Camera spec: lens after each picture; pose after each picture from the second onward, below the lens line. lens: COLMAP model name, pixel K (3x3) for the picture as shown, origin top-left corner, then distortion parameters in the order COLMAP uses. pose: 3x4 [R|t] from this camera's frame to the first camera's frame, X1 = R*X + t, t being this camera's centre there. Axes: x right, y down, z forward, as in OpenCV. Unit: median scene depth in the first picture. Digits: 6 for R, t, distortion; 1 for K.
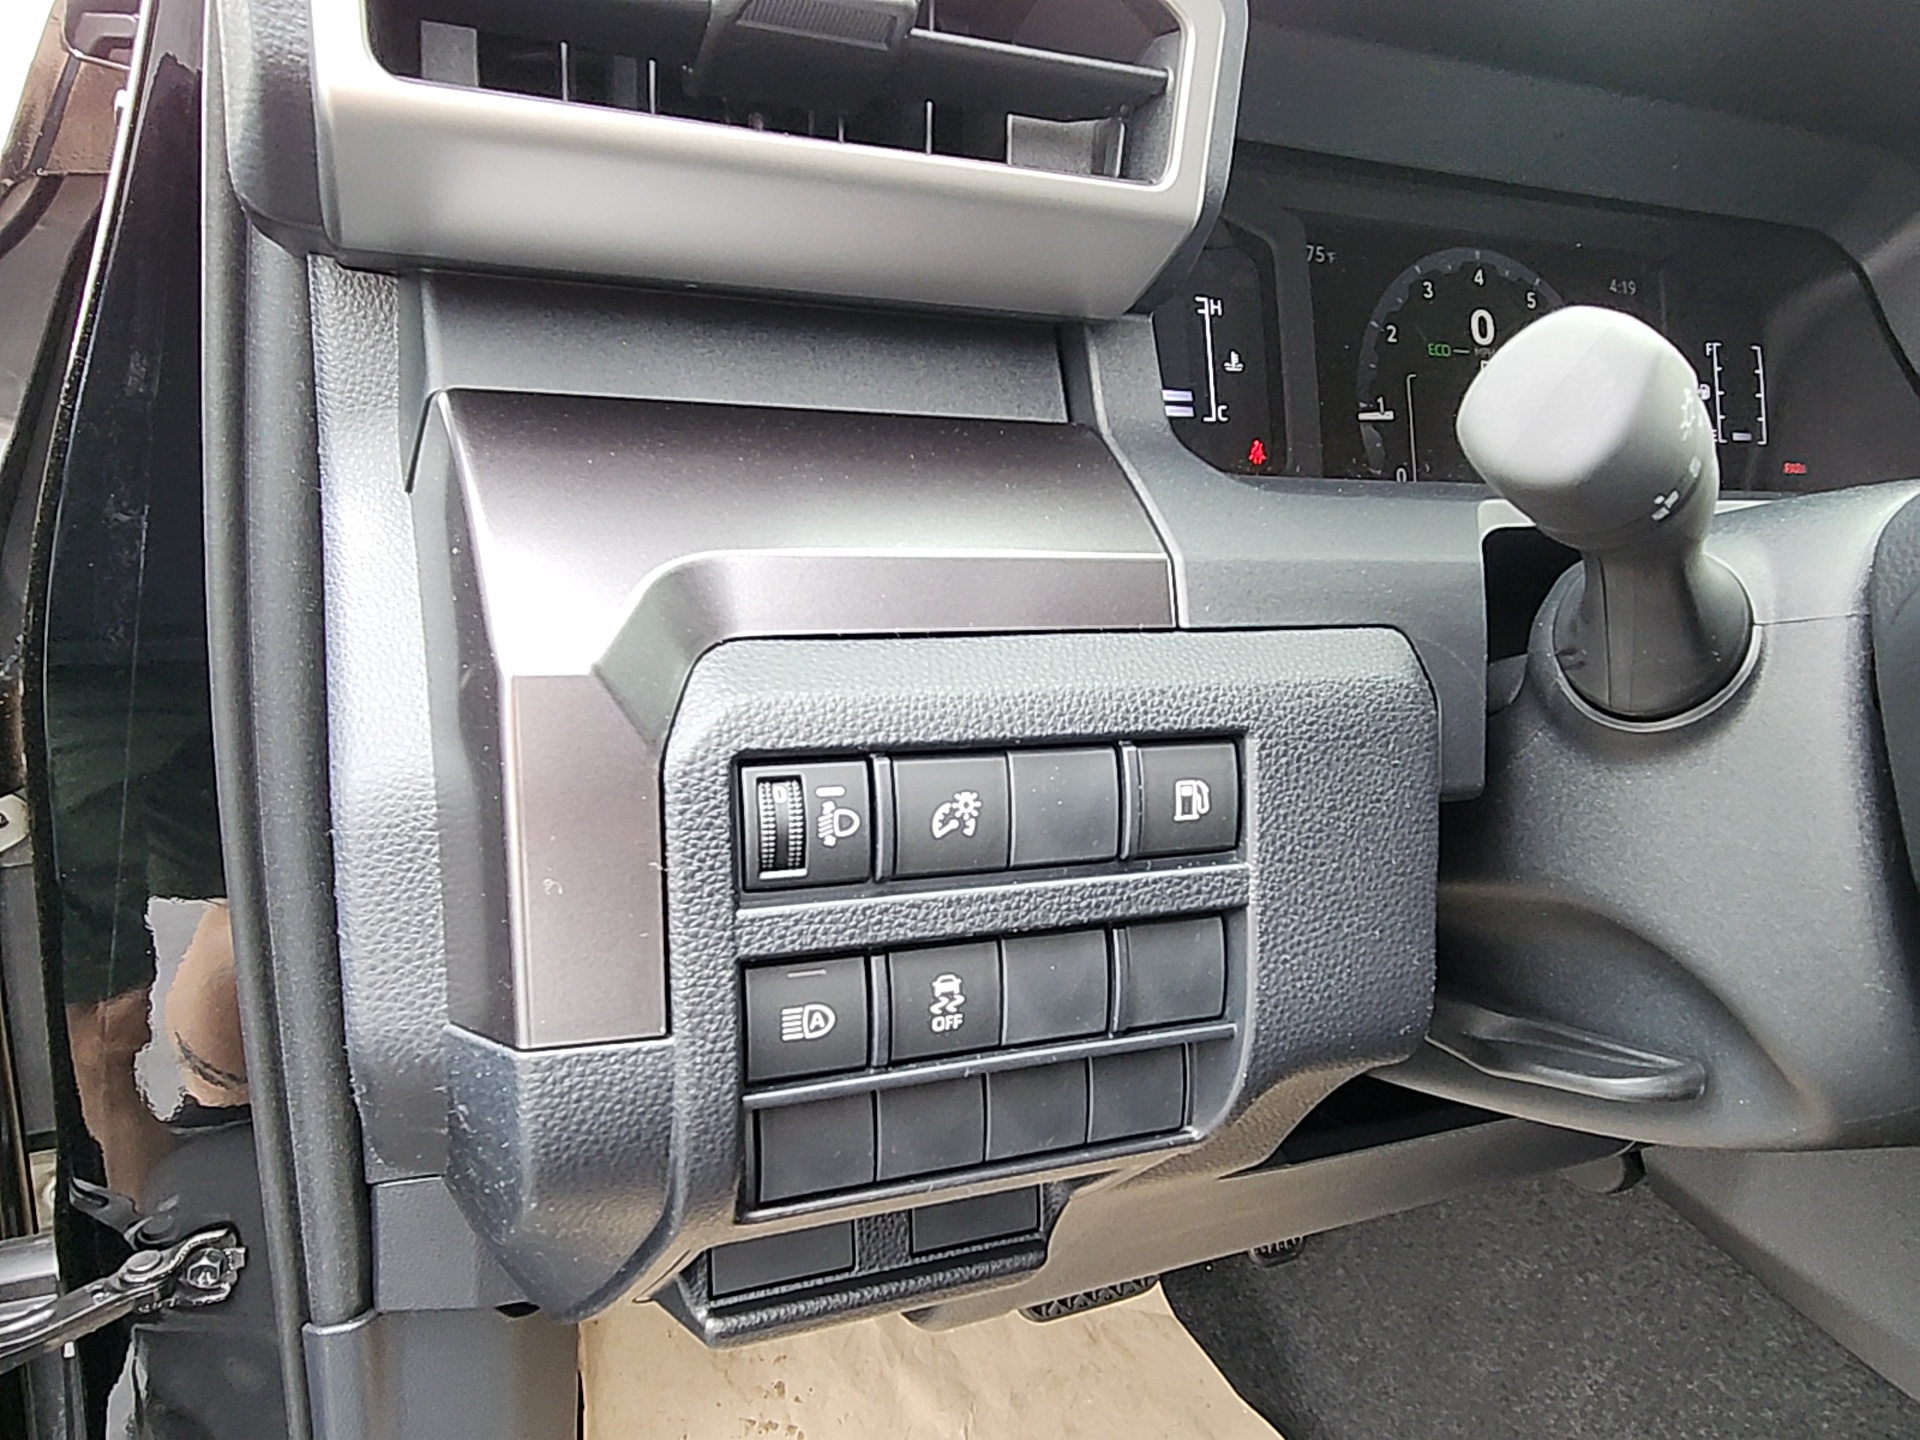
lens RADIAL K [[1314.2, 0, 1002.0], [0, 1314.2, 730.7], [0, 0, 1]] dist [0.007824, 0.000712]
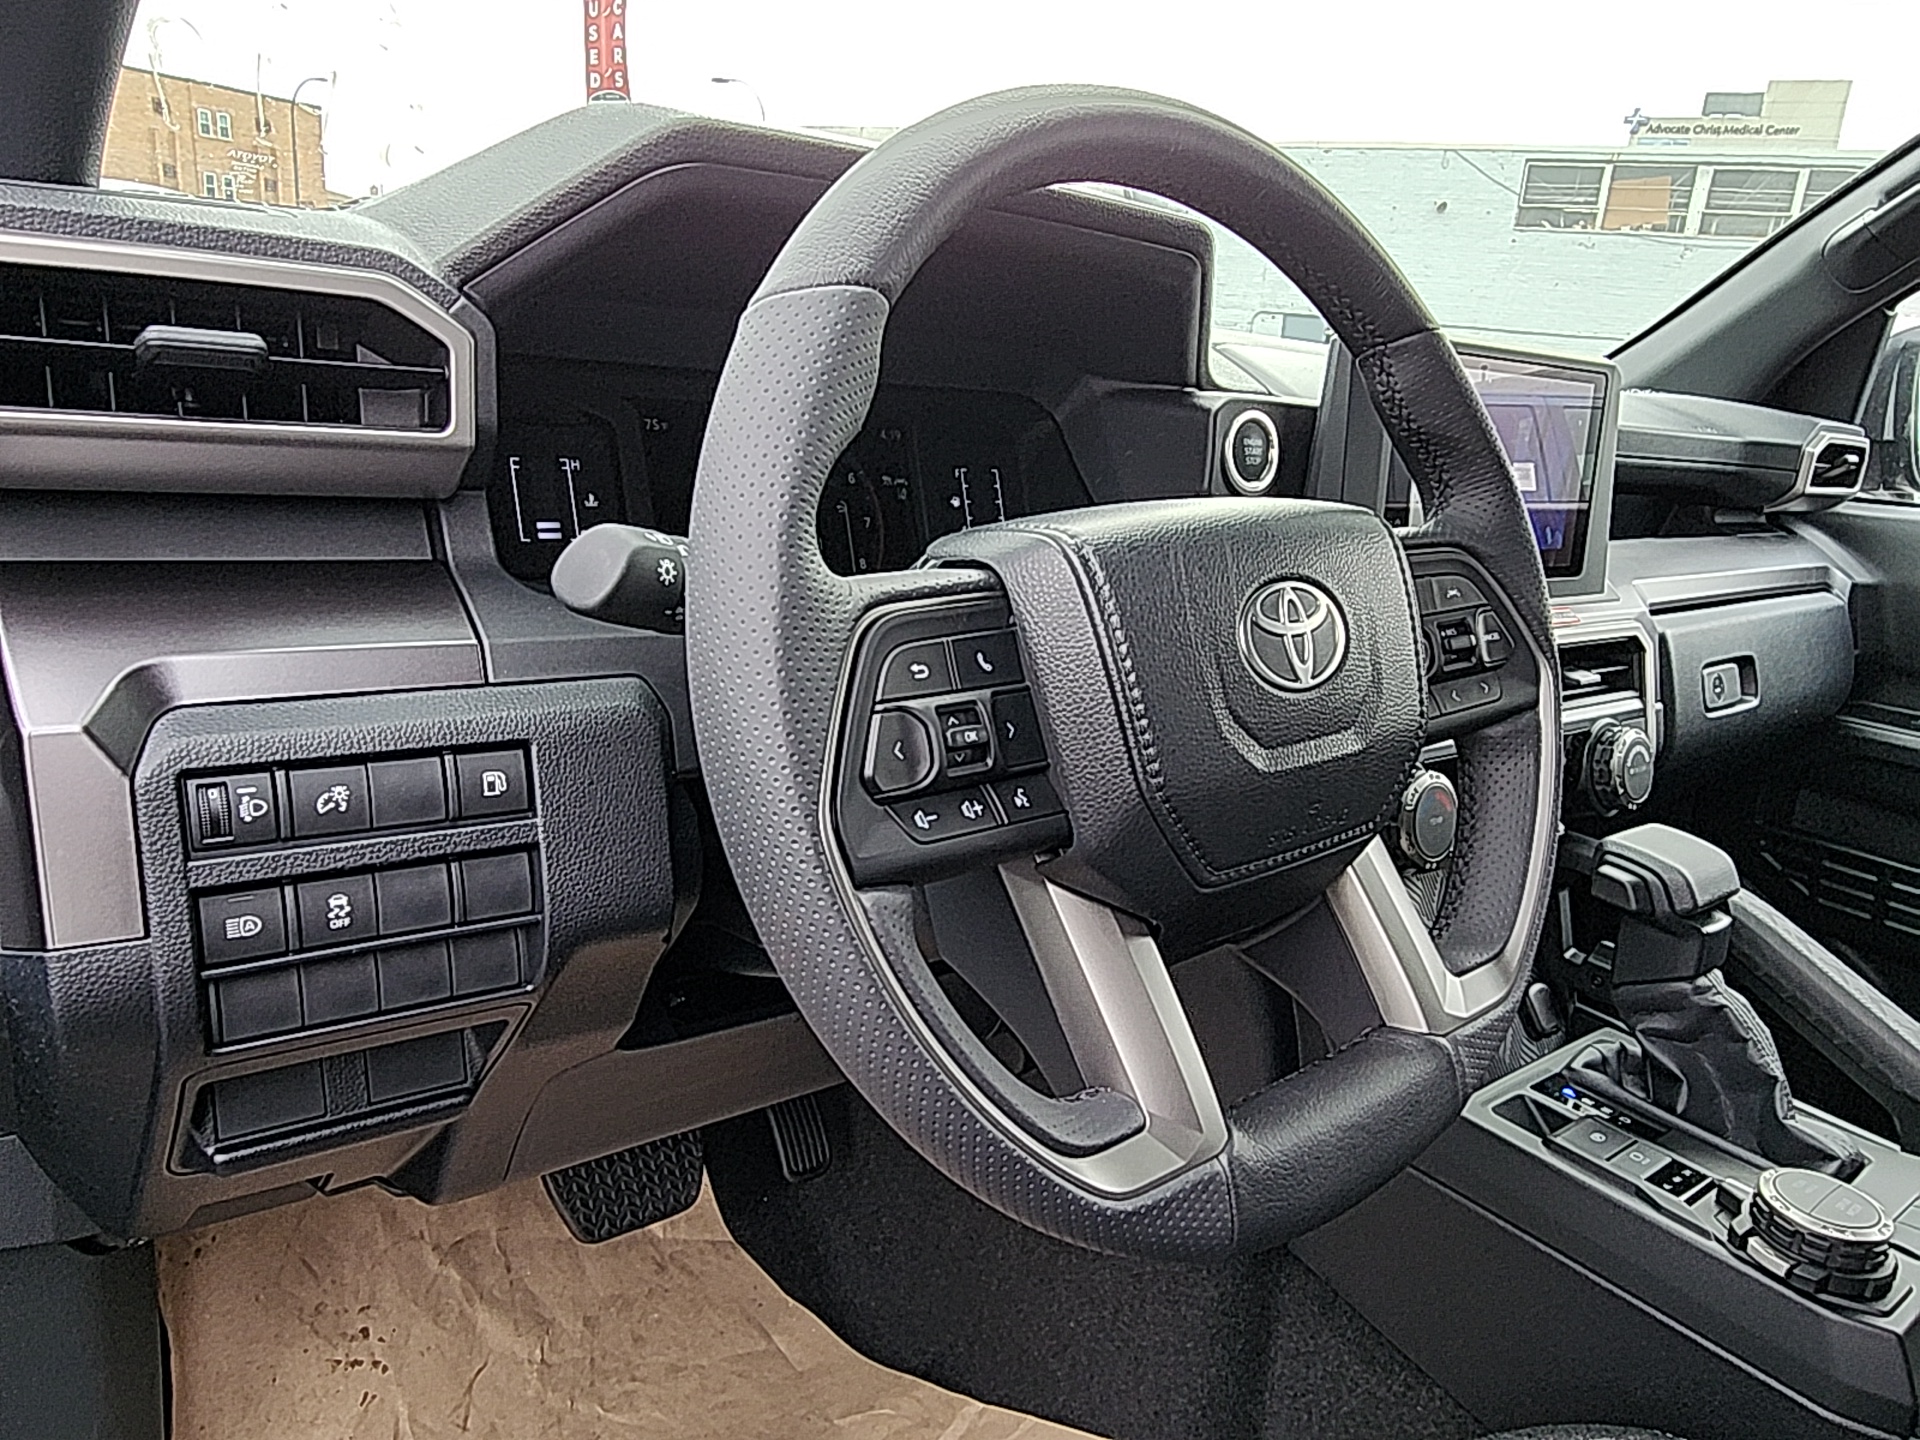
lens RADIAL K [[1314.2, 0, 1002.0], [0, 1314.2, 730.7], [0, 0, 1]] dist [0.007824, 0.000712]
pose [[0.969327, -0.064027, 0.237289, 0.402495], [0.070338, 0.997357, -0.018213, 0.065231], [-0.235496, 0.034345, 0.971268, -0.871749]]
